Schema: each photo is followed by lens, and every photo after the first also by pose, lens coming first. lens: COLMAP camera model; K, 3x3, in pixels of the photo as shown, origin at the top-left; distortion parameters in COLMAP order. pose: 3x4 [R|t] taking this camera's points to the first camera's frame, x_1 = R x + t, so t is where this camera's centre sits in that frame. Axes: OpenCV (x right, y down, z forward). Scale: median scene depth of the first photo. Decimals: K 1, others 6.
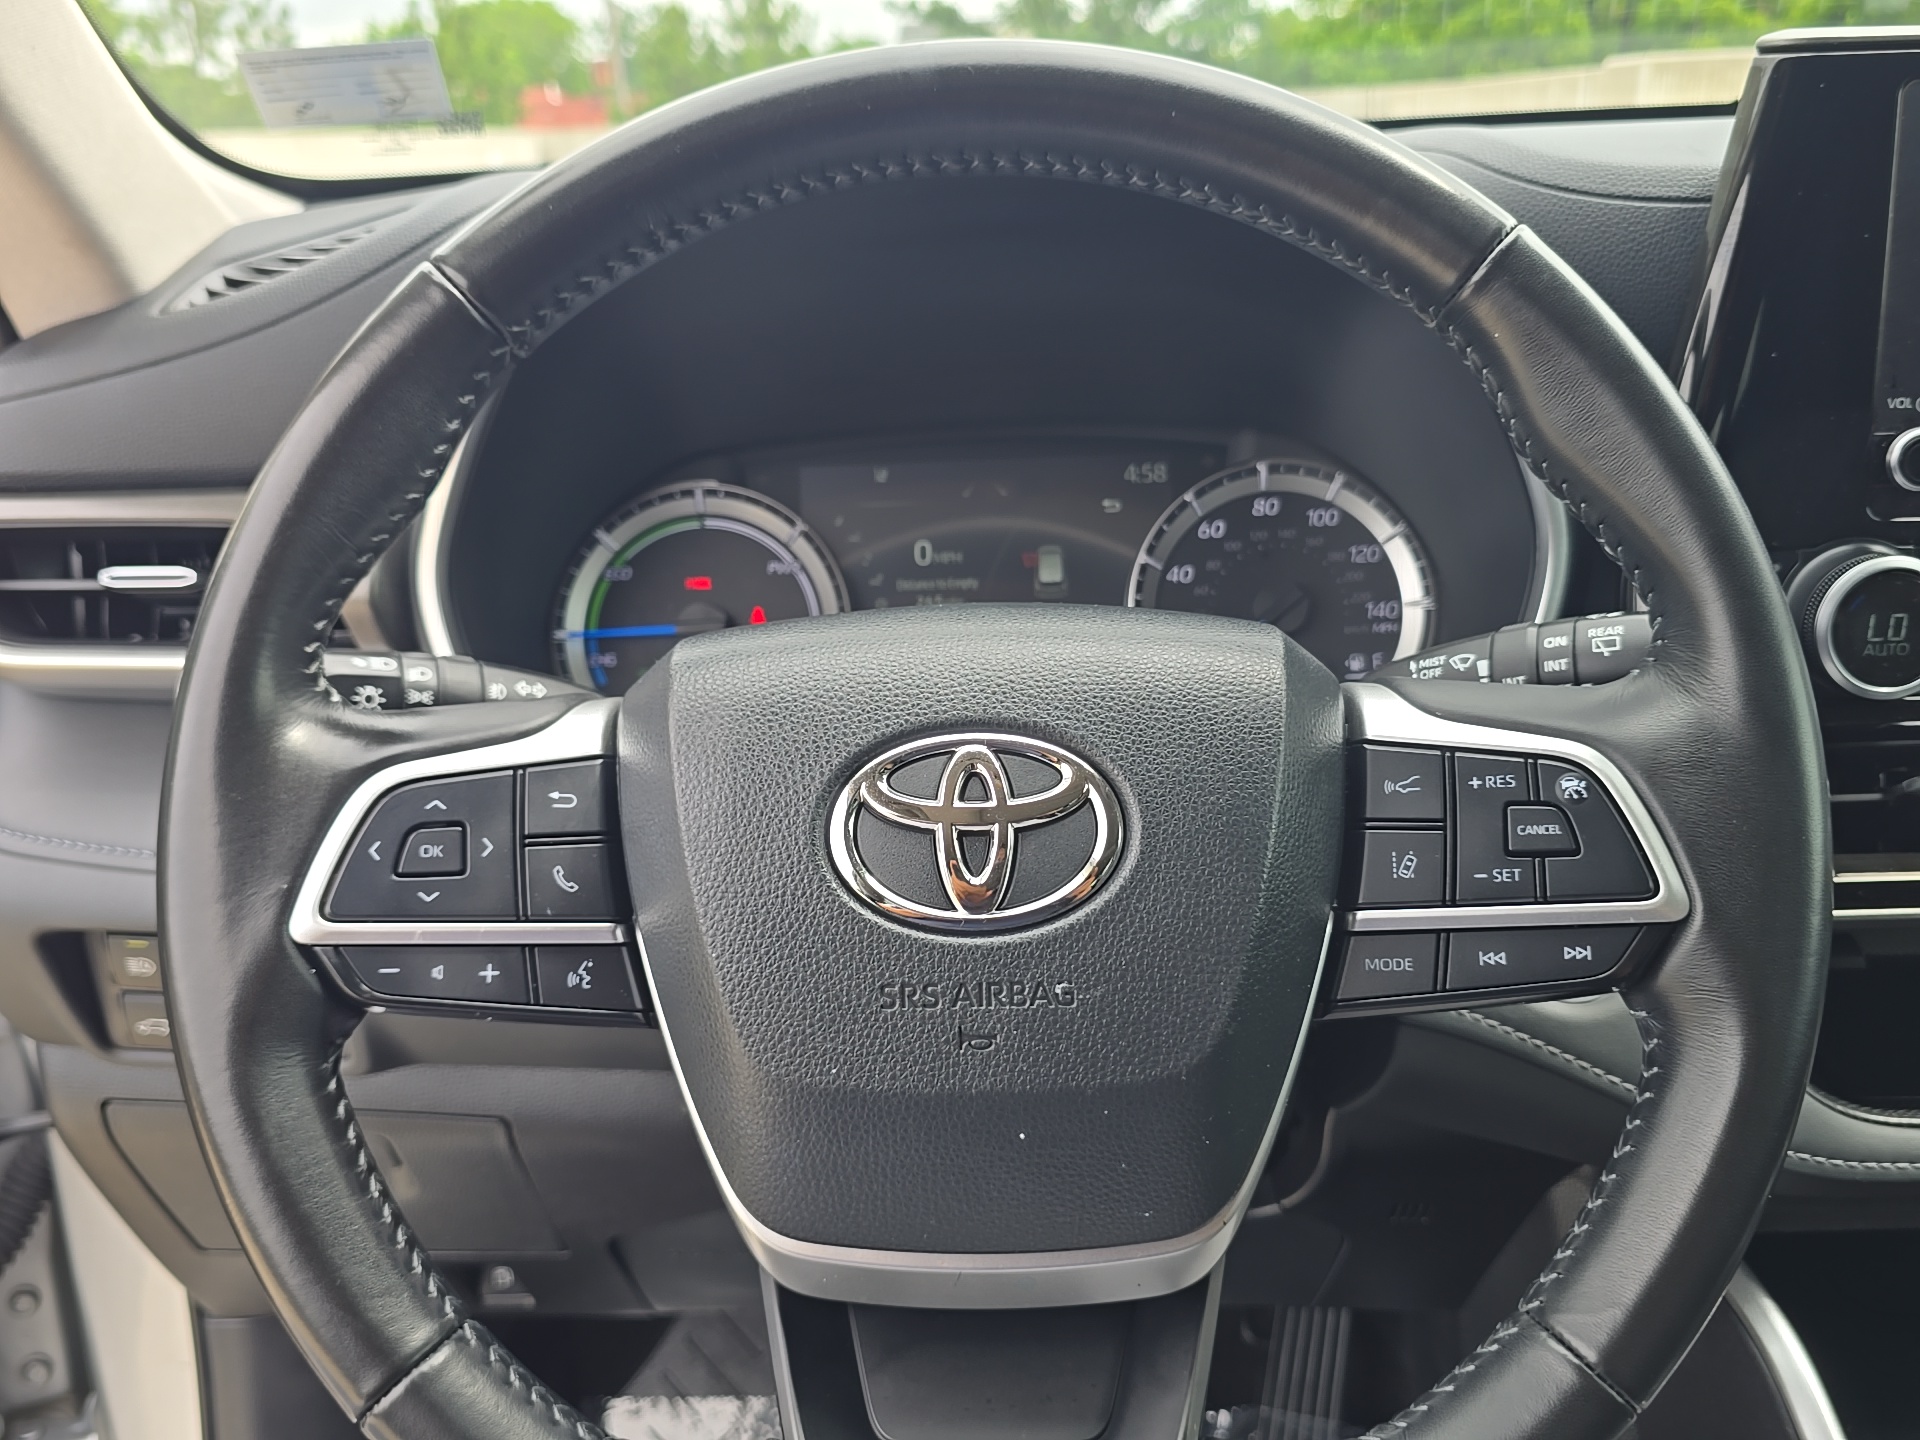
lens RADIAL K [[1696.8, 0, 951.0], [0, 1696.8, 707.6], [0, 0, 1]] dist [0.086963, -0.220603]
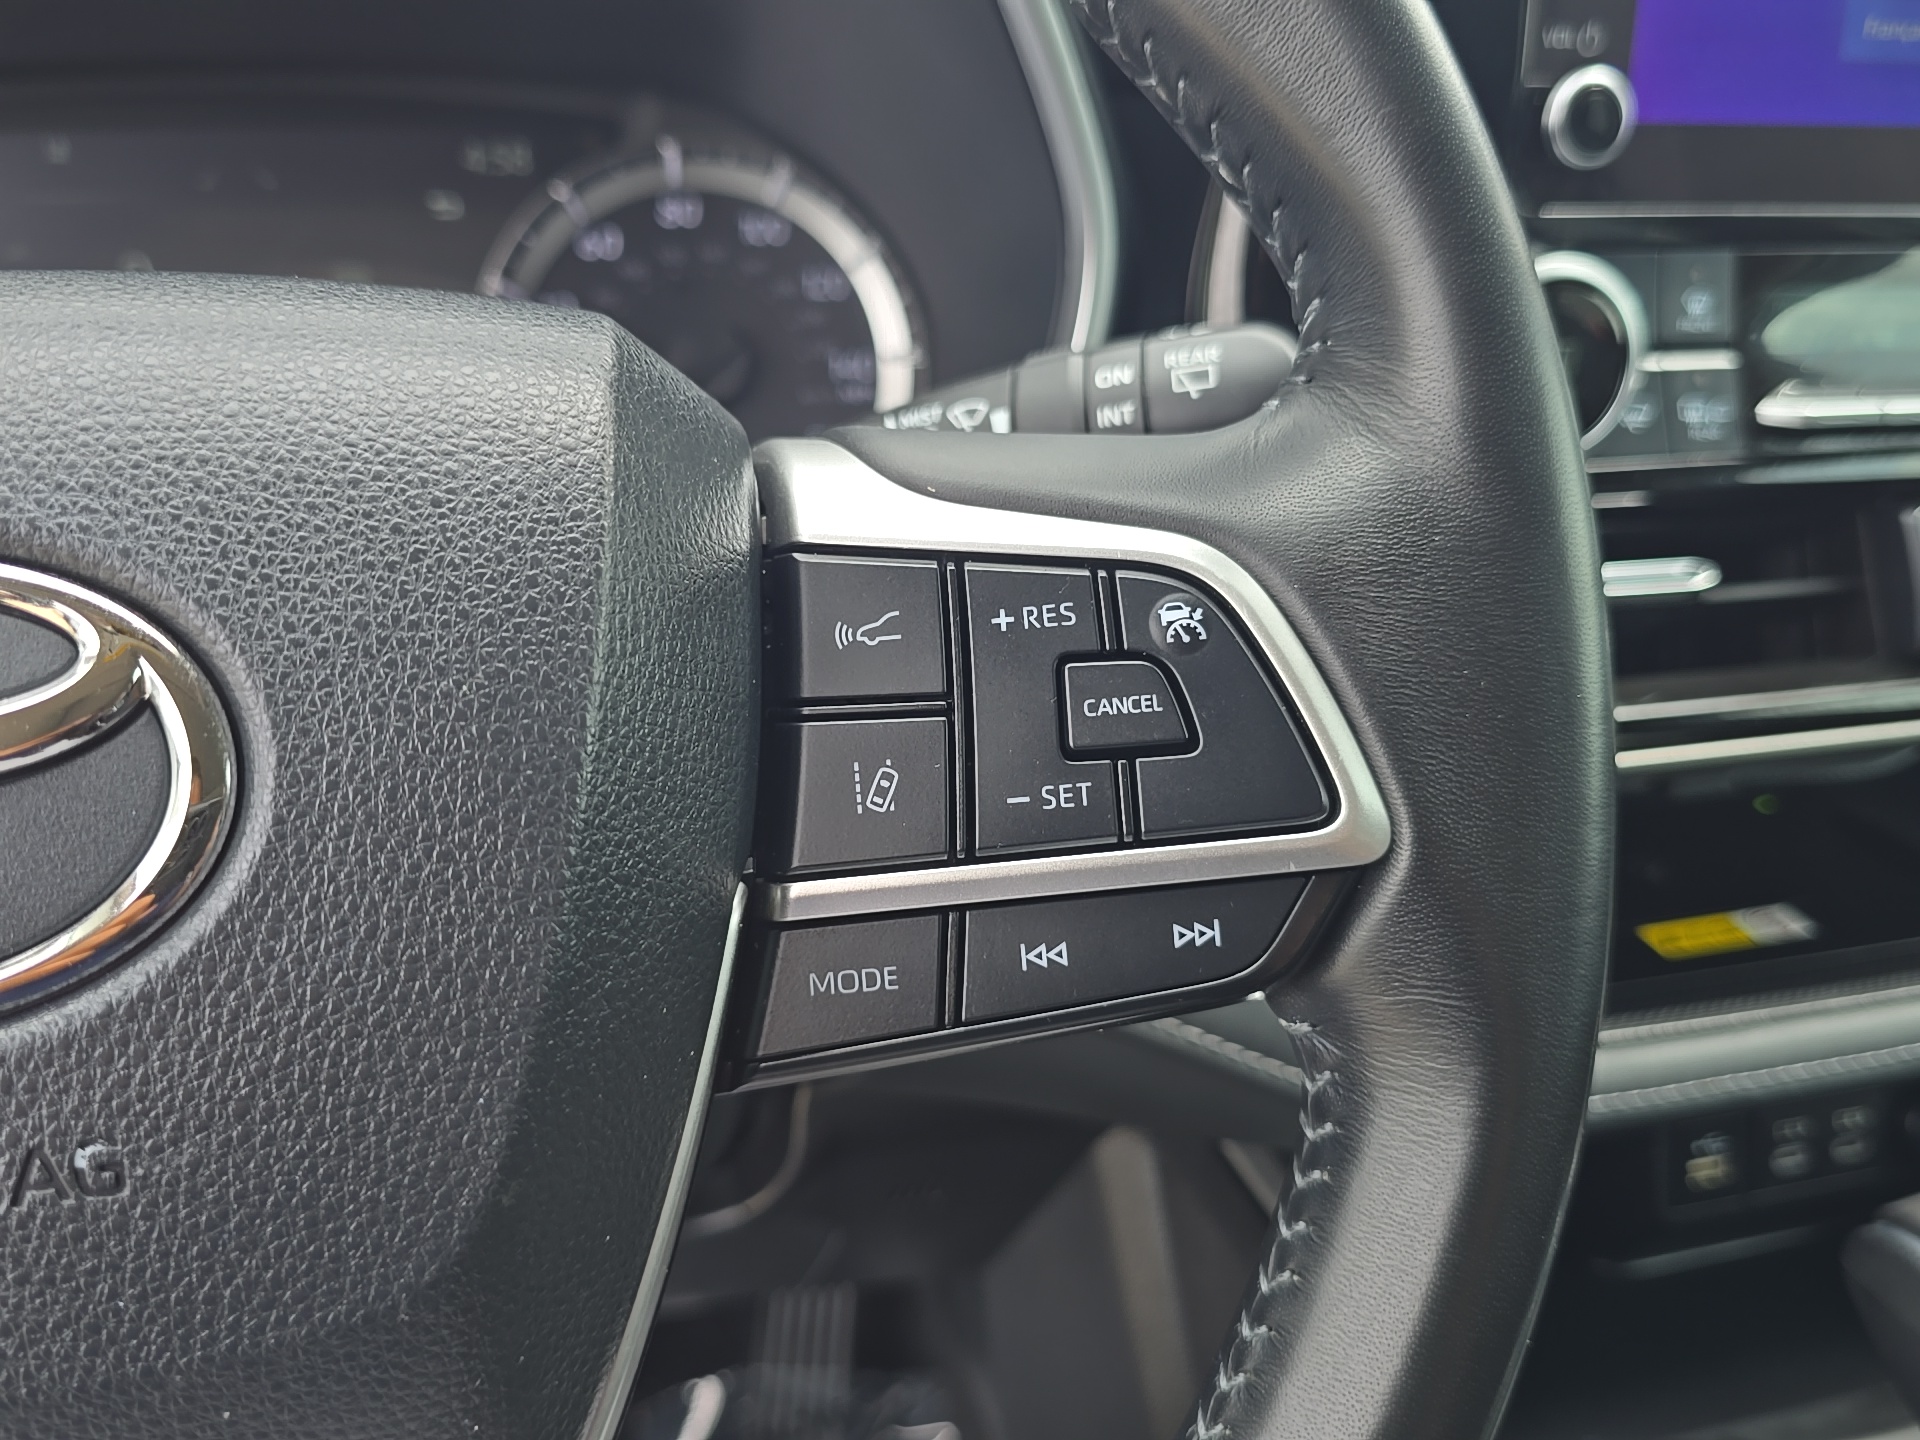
lens RADIAL K [[1696.8, 0, 951.0], [0, 1696.8, 707.6], [0, 0, 1]] dist [0.086963, -0.220603]
pose [[0.958531, -0.057471, 0.279133, 0.146831], [0.029484, 0.994197, 0.103451, 0.016737], [-0.283458, -0.090931, 0.954664, 0.511696]]
